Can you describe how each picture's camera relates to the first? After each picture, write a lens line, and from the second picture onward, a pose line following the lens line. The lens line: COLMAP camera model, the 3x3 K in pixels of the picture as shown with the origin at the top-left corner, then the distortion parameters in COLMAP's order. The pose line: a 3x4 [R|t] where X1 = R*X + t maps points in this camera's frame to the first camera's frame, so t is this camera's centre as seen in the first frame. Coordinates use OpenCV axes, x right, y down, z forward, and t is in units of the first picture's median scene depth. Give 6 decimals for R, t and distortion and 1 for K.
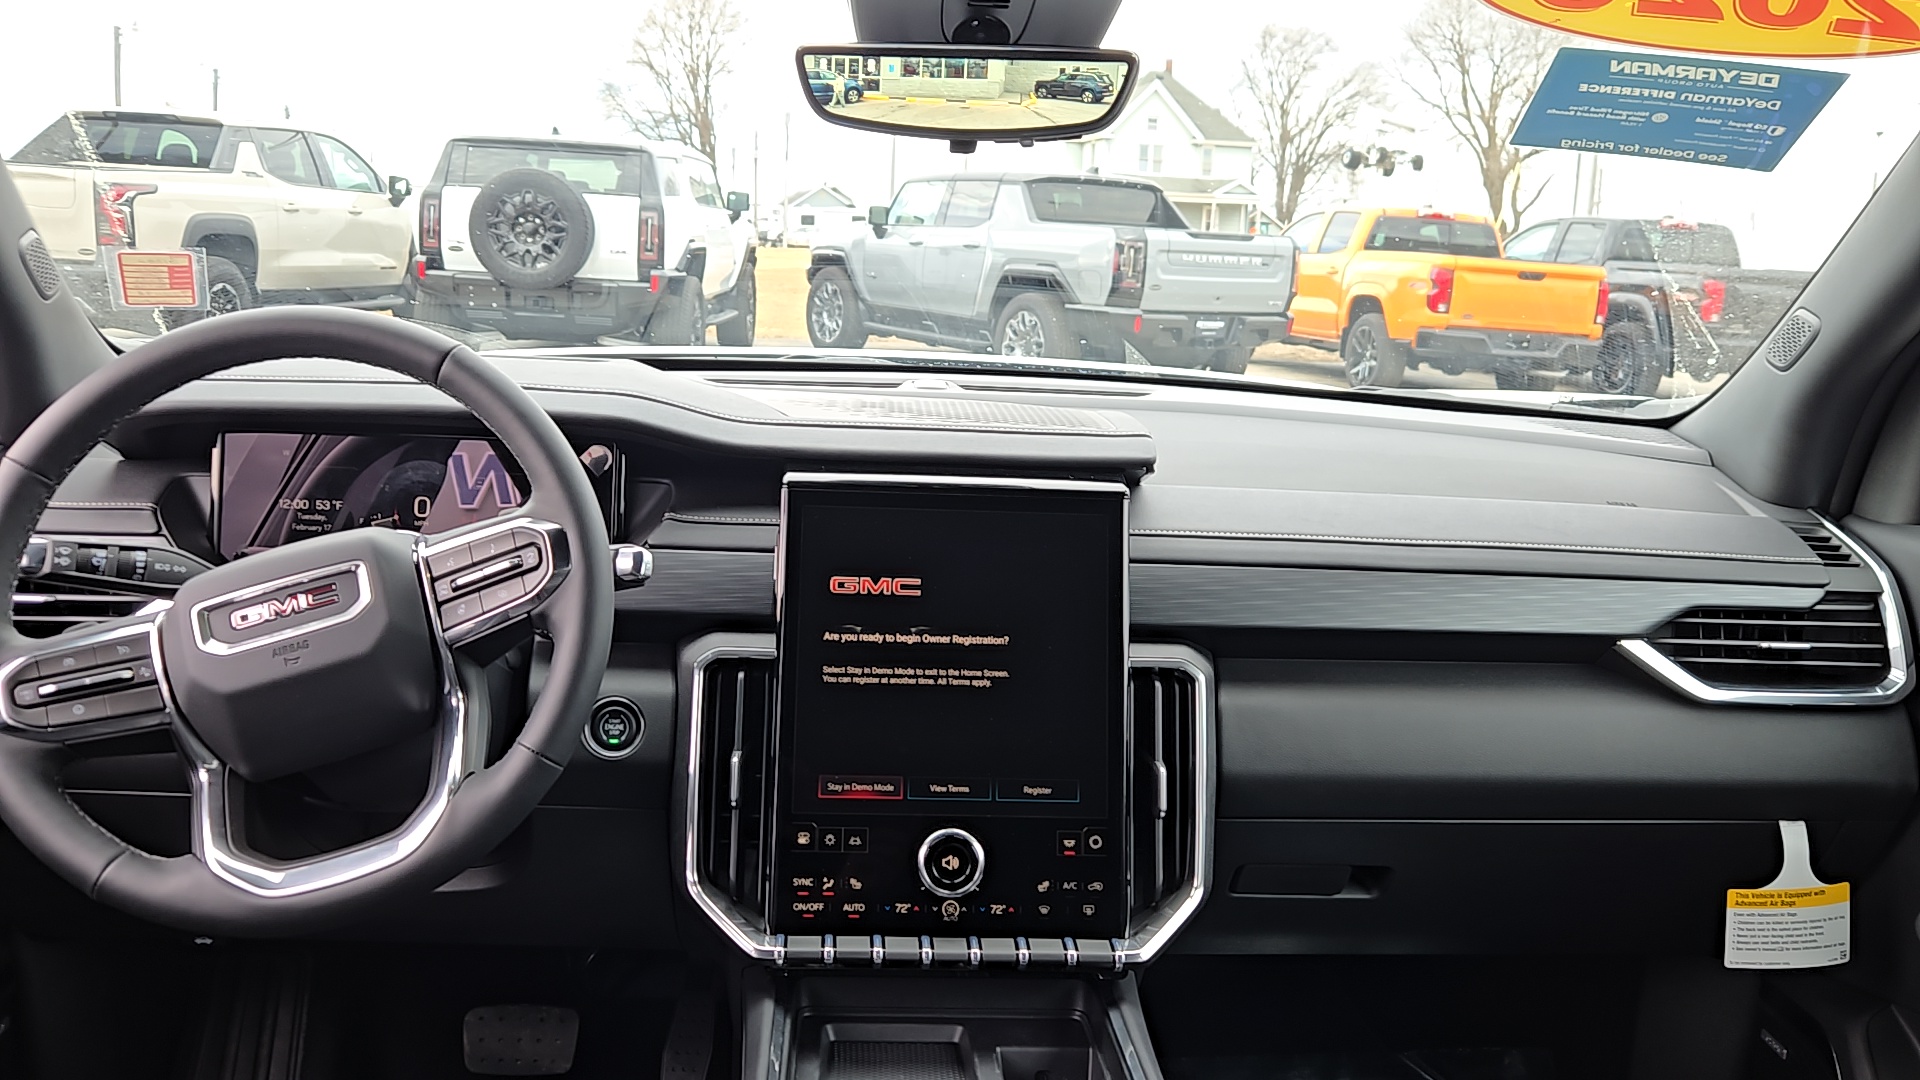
lens RADIAL K [[1590.7, 0, 964.8], [0, 1590.7, 529.0], [0, 0, 1]] dist [-0.005100, 0.010024]
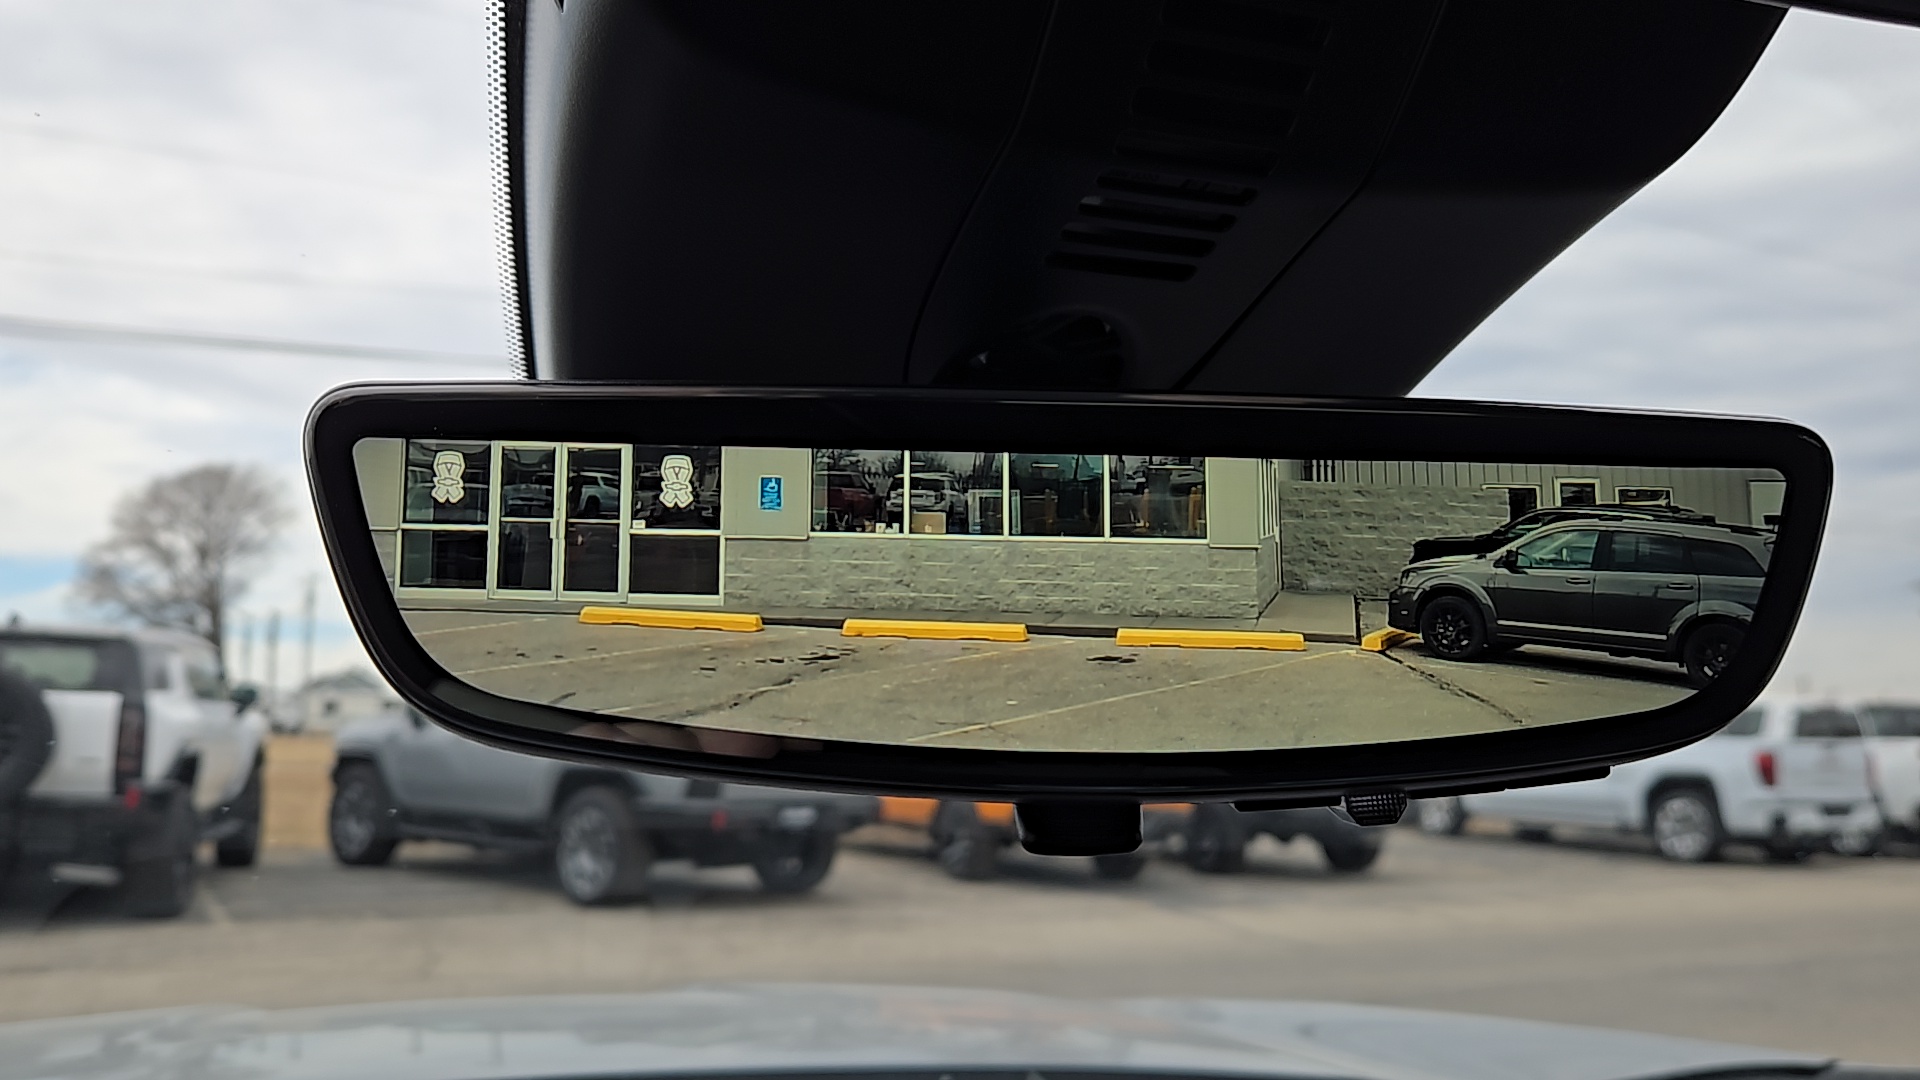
lens RADIAL K [[1588.6, 0, 957.5], [0, 1588.6, 539.3], [0, 0, 1]] dist [0.010840, -0.009221]
pose [[0.961333, -0.004256, 0.275355, -0.082860], [0.081737, 0.959233, -0.270538, -0.222060], [-0.262979, 0.282584, 0.922490, 0.793079]]
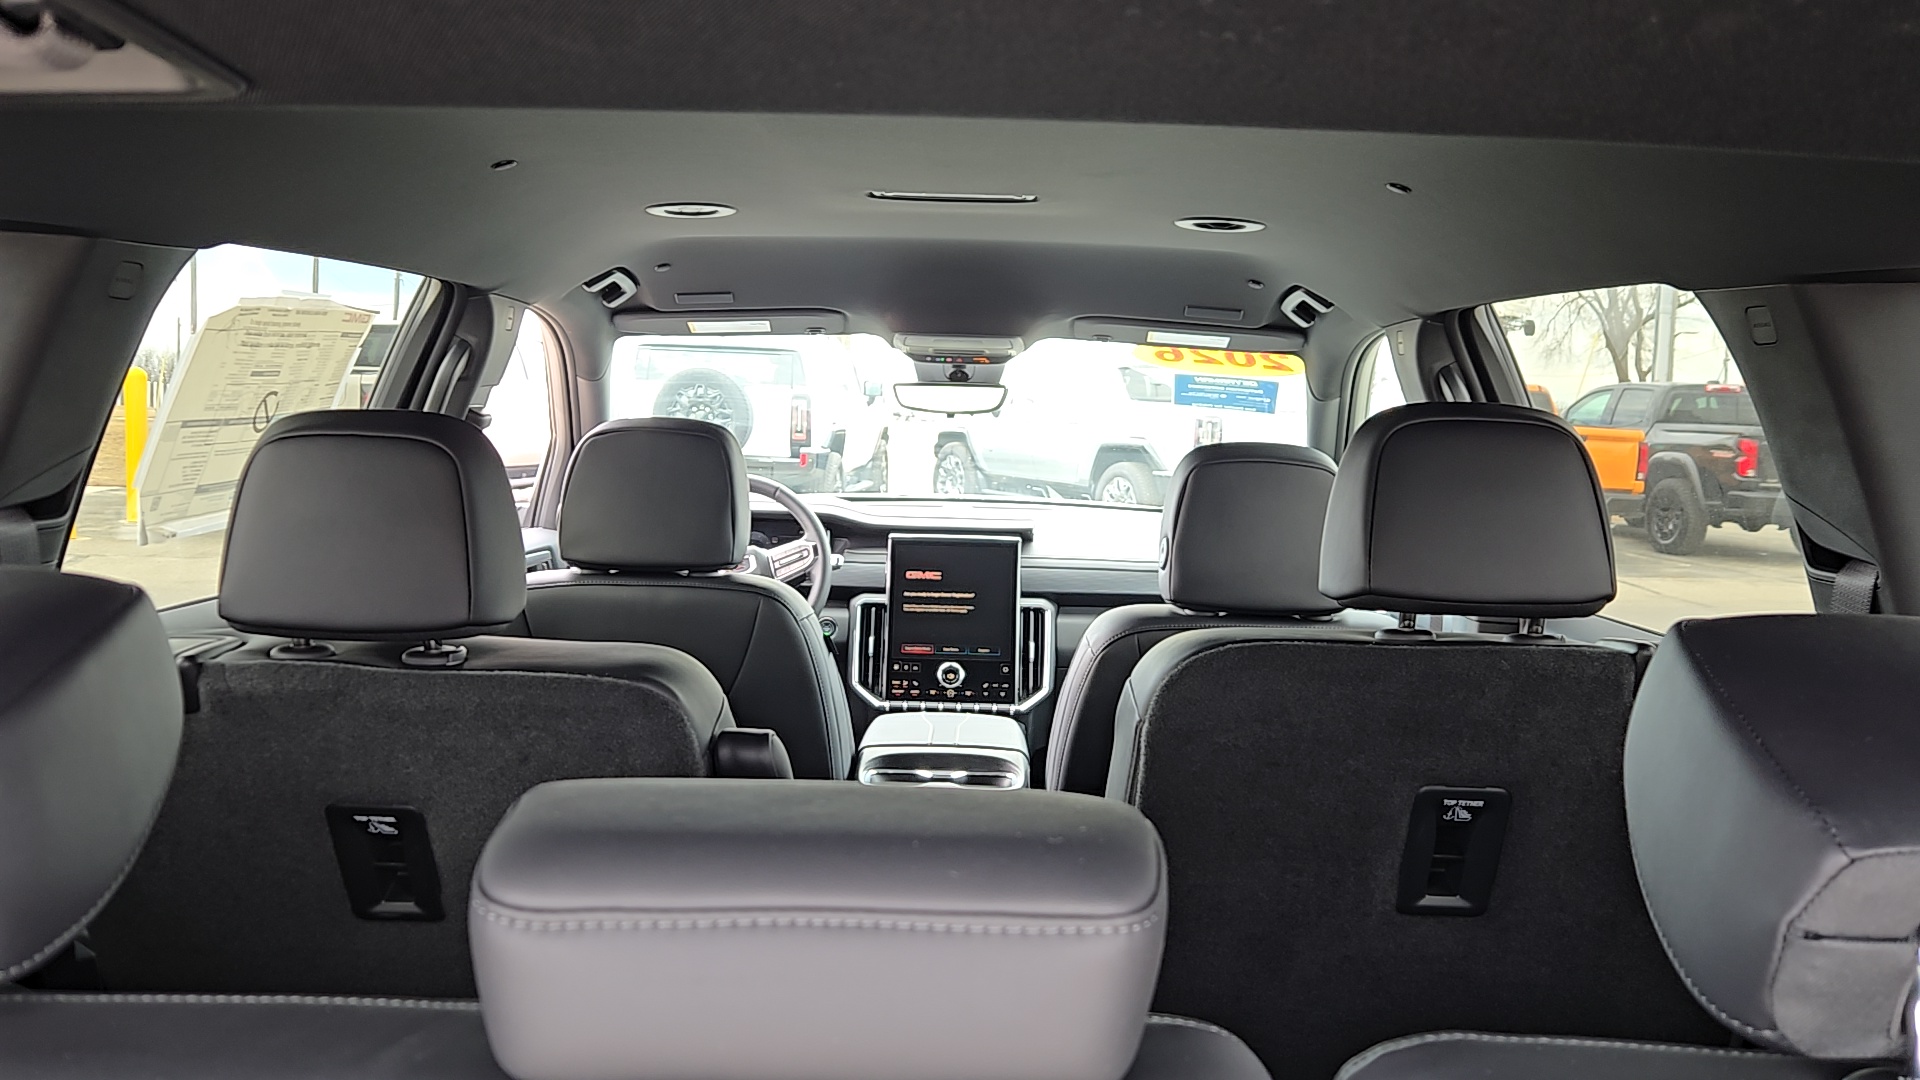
lens RADIAL K [[1588.6, 0, 957.5], [0, 1588.6, 539.3], [0, 0, 1]] dist [0.010840, -0.009221]
pose [[0.996069, -0.013125, -0.087598, 0.219139], [0.004373, 0.995041, -0.099372, 0.224602], [0.088467, 0.098598, 0.991187, -1.531978]]
